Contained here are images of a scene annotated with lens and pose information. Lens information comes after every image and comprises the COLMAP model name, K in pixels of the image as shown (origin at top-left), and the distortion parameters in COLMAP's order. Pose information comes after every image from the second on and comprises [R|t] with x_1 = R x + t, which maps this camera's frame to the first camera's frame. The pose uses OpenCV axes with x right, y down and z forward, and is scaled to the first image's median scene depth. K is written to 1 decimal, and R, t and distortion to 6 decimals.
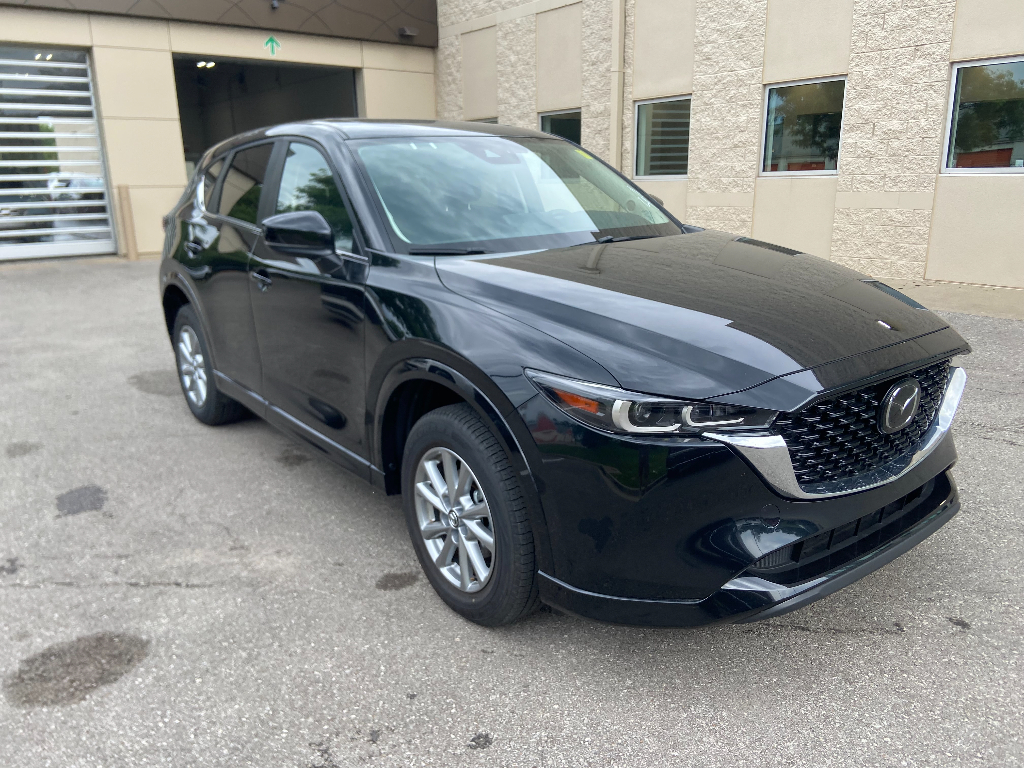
lens RADIAL K [[770.5, 0, 533.8], [0, 770.5, 374.5], [0, 0, 1]] dist [0.123389, -0.157046]
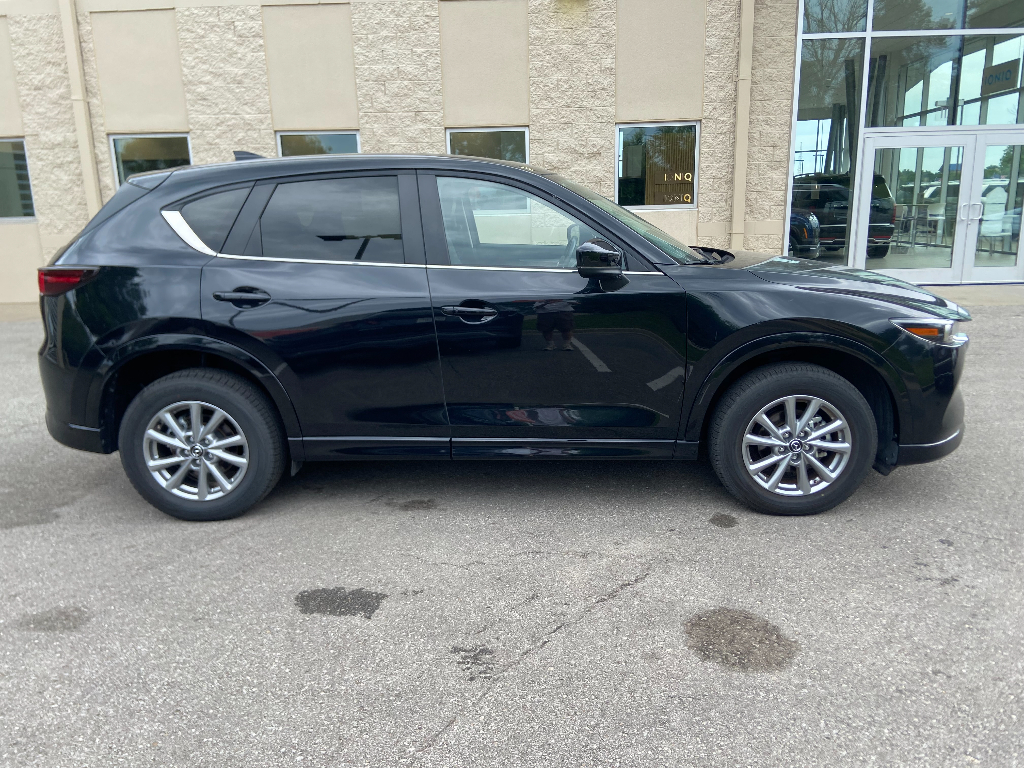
lens RADIAL K [[770.5, 0, 504.8], [0, 770.5, 378.2], [0, 0, 1]] dist [0.123389, -0.157046]
pose [[0.651598, -0.166457, 0.740076, -0.328015], [0.201024, 0.978637, 0.043122, -0.022382], [-0.731443, 0.120675, 0.671140, 0.094319]]
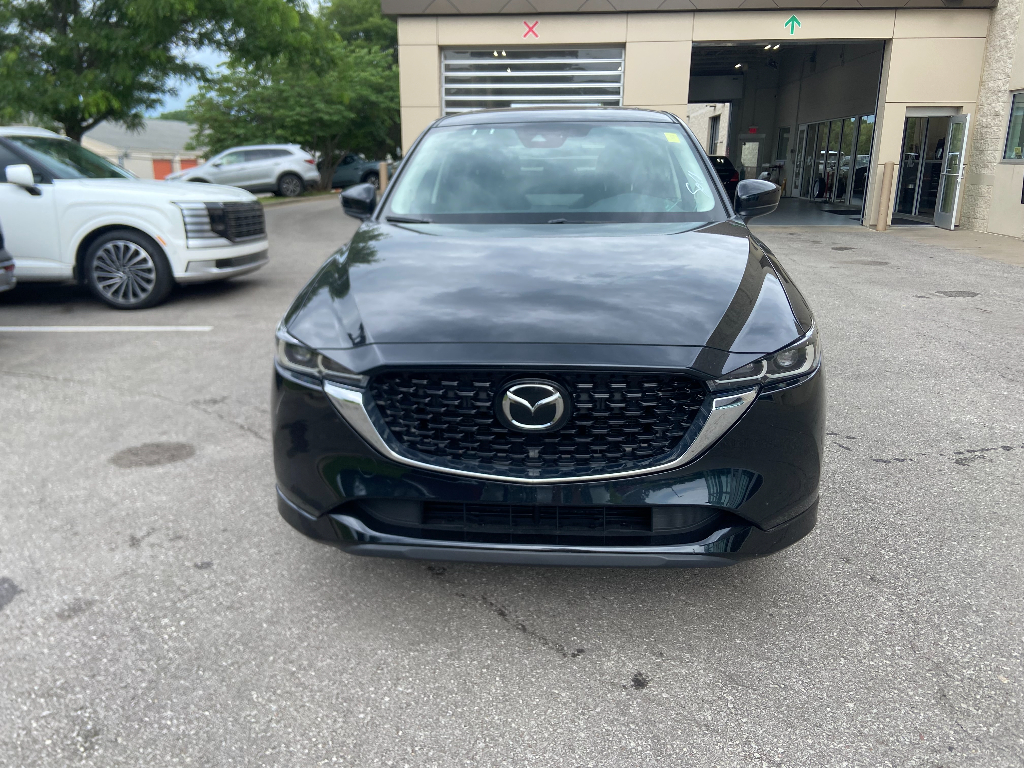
lens RADIAL K [[770.5, 0, 509.9], [0, 770.5, 380.6], [0, 0, 1]] dist [0.123389, -0.157046]
pose [[0.729437, 0.200005, -0.654155, 0.207468], [-0.180599, 0.978678, 0.097844, -0.014561], [0.659776, 0.046769, 0.750005, 0.055042]]
